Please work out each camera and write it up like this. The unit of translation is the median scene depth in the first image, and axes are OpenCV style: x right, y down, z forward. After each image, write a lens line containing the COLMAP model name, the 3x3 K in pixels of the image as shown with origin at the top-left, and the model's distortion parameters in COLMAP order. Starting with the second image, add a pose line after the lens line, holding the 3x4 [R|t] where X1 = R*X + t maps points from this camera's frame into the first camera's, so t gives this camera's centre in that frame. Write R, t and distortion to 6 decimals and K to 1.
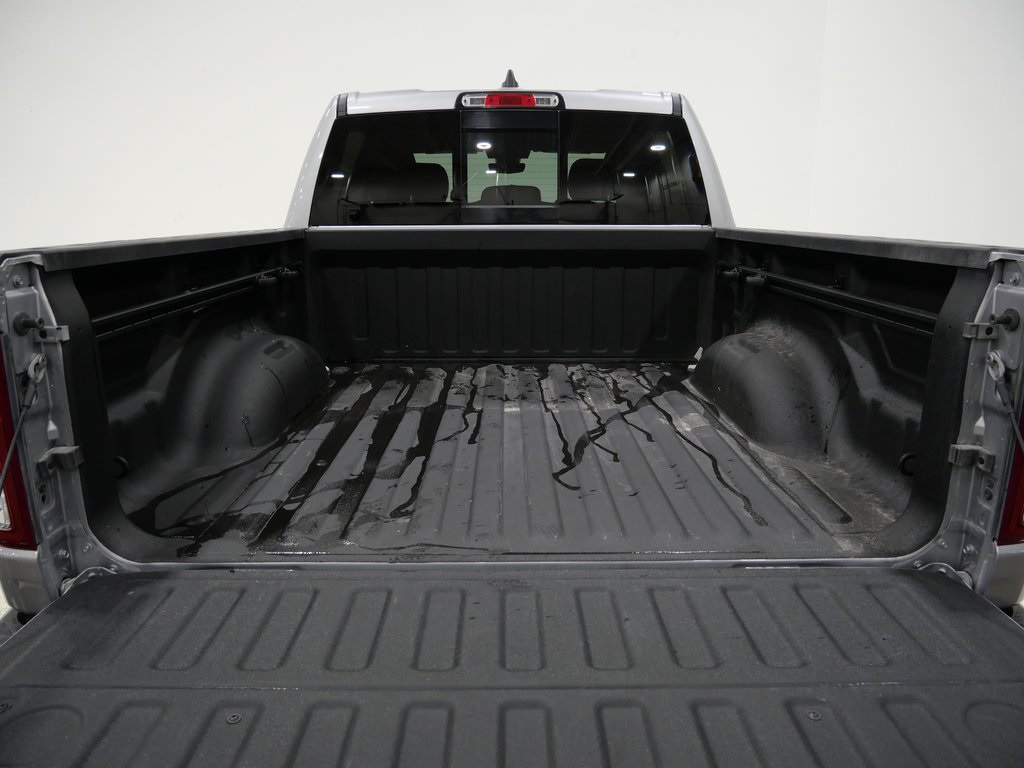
lens RADIAL K [[737.8, 0, 516.6], [0, 737.8, 389.5], [0, 0, 1]] dist [-0.023389, -0.019791]
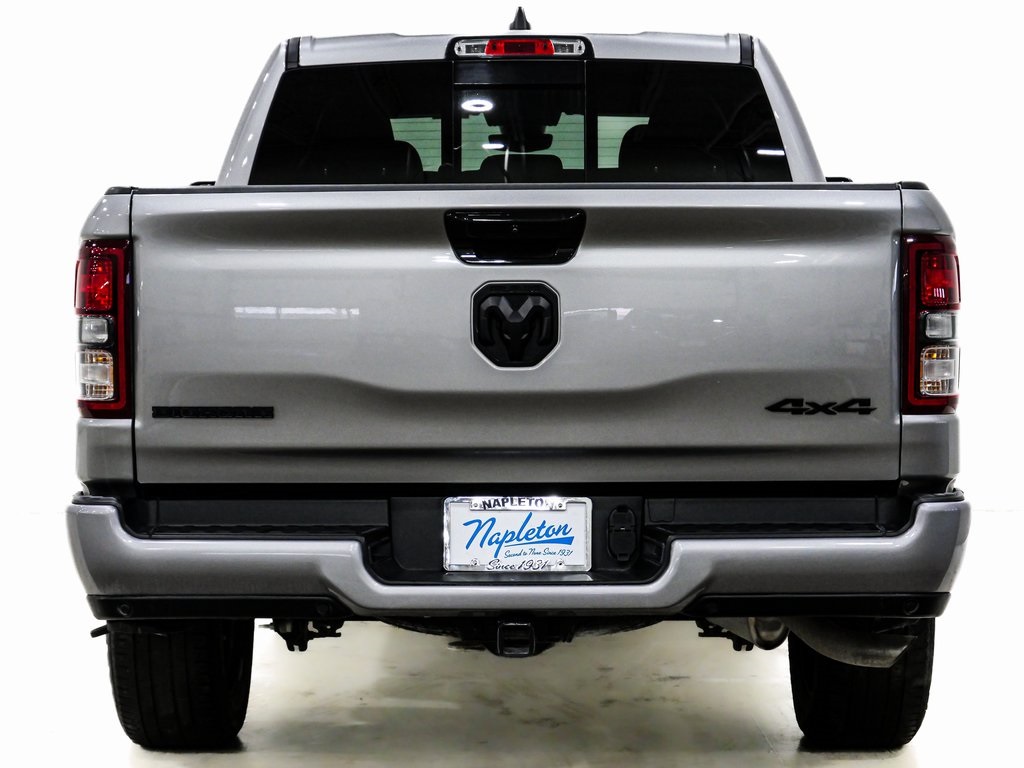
lens RADIAL K [[2281.7, 0, 512.9], [0, 2281.7, 382.4], [0, 0, 1]] dist [0.030445, 0.000000]
pose [[0.999716, -0.002097, -0.023736, 0.038171], [-0.002577, 0.980761, -0.195193, 0.385837], [0.023689, 0.195199, 0.980477, -1.187286]]
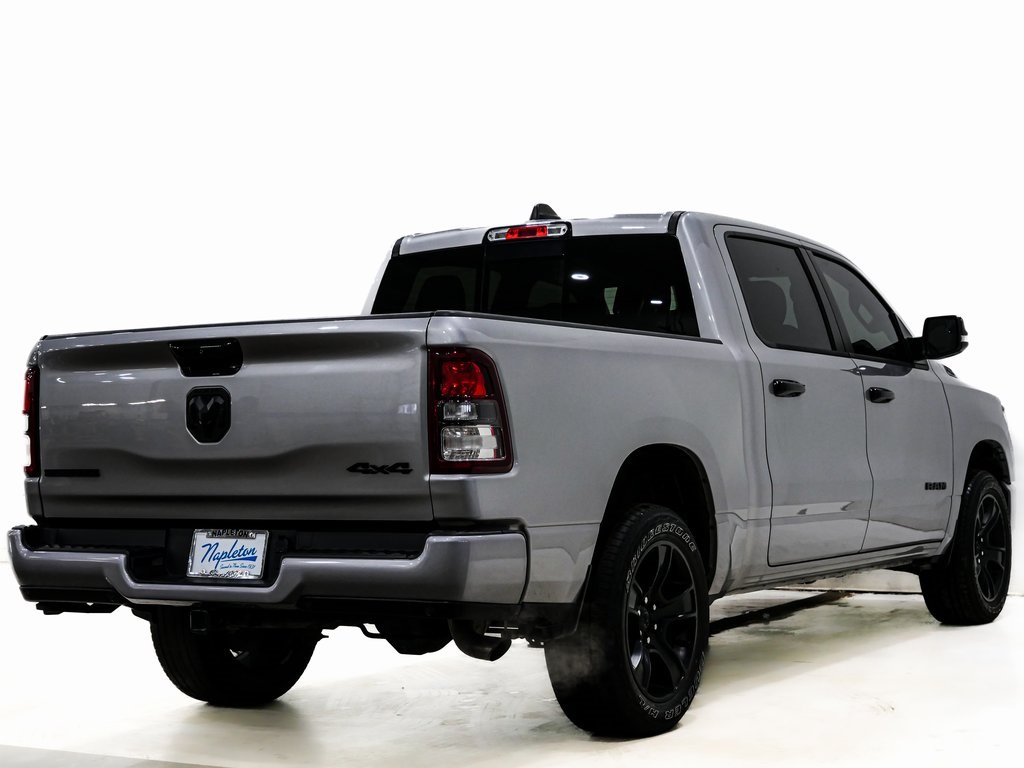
lens RADIAL K [[1816.0, 0, 510.1], [0, 1816.0, 385.7], [0, 0, 1]] dist [0.002927, 0.000000]
pose [[0.849400, -0.029123, -0.526946, 1.319794], [-0.112945, 0.965311, -0.235409, 0.427884], [0.515523, 0.259472, 0.816646, -1.065928]]
